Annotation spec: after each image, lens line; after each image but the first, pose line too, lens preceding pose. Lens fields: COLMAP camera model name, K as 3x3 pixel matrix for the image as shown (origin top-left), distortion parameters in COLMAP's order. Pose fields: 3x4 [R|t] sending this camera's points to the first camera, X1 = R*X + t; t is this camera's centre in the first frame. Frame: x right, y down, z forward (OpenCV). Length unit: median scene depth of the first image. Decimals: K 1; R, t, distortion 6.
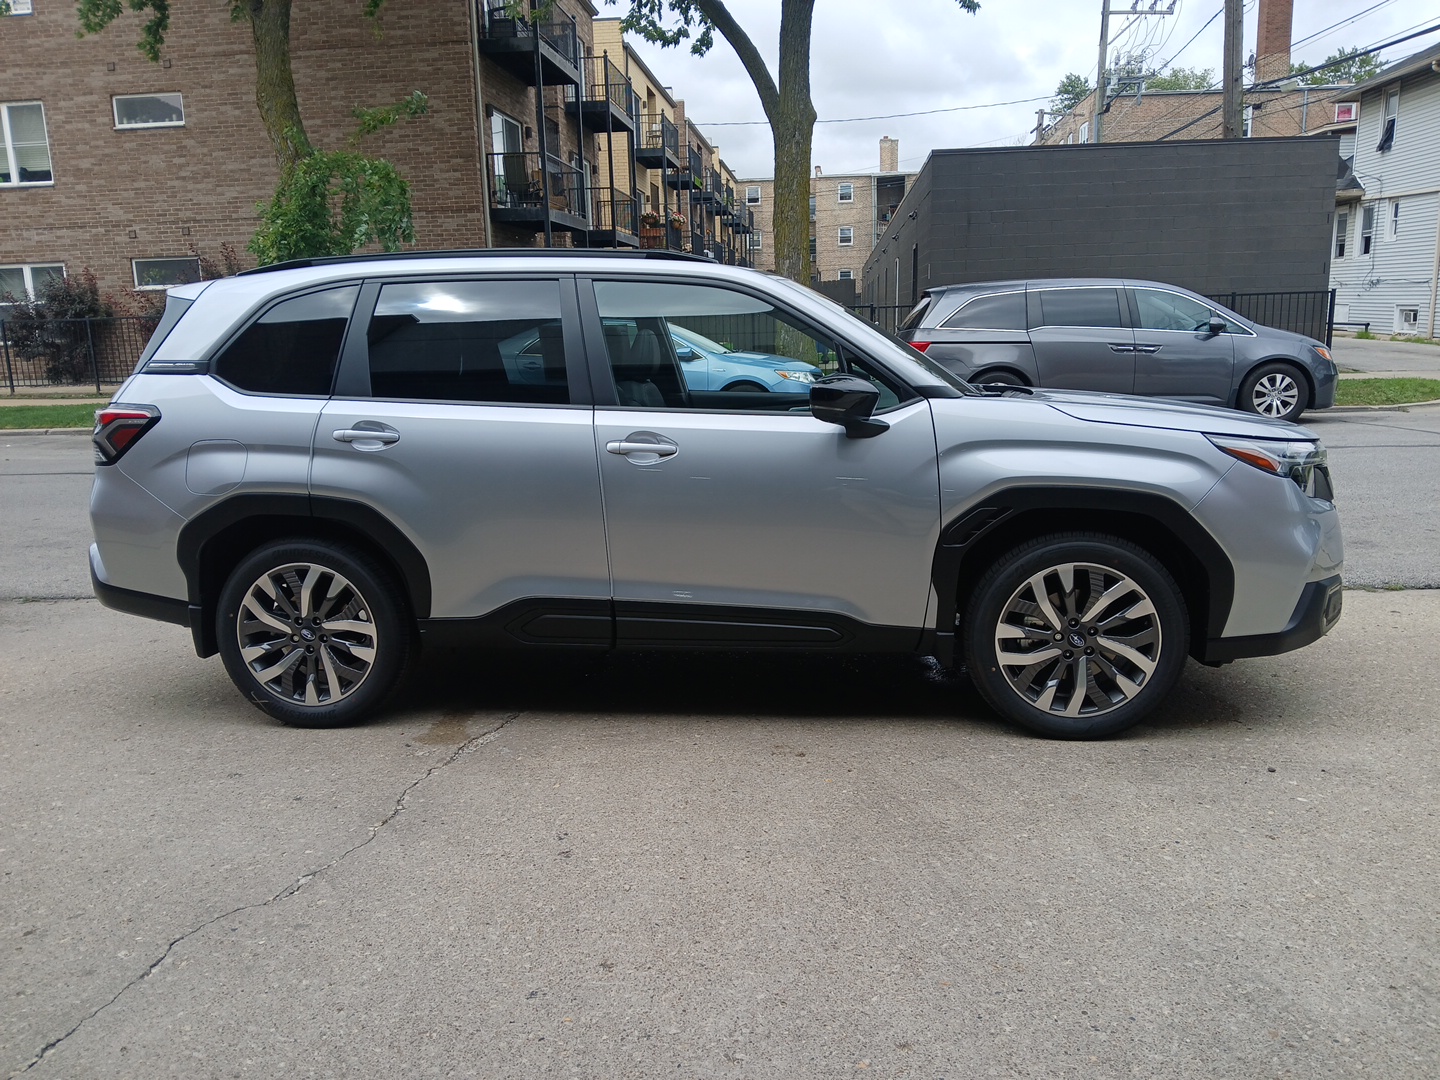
lens RADIAL K [[1151.8, 0, 735.0], [0, 1151.8, 546.8], [0, 0, 1]] dist [0.018002, -0.039080]
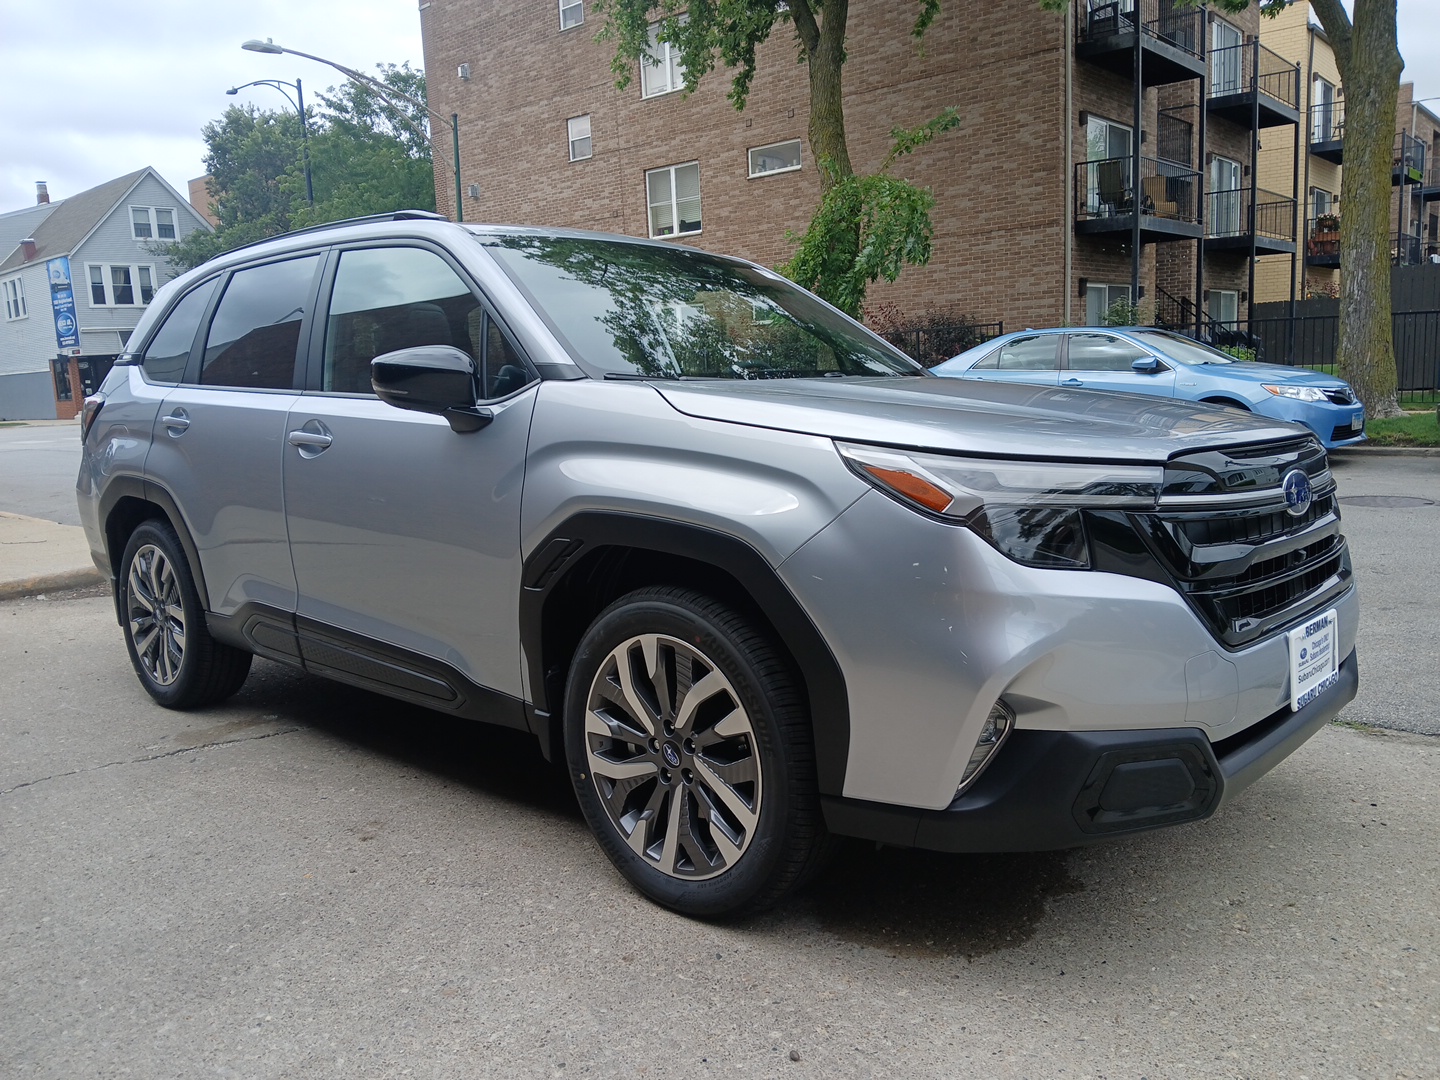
lens RADIAL K [[1151.8, 0, 722.3], [0, 1151.8, 547.4], [0, 0, 1]] dist [0.018002, -0.039080]
pose [[0.810711, 0.080893, -0.579831, 0.684148], [-0.096233, 0.995350, 0.004310, -0.039766], [0.577483, 0.052304, 0.814726, 0.492223]]
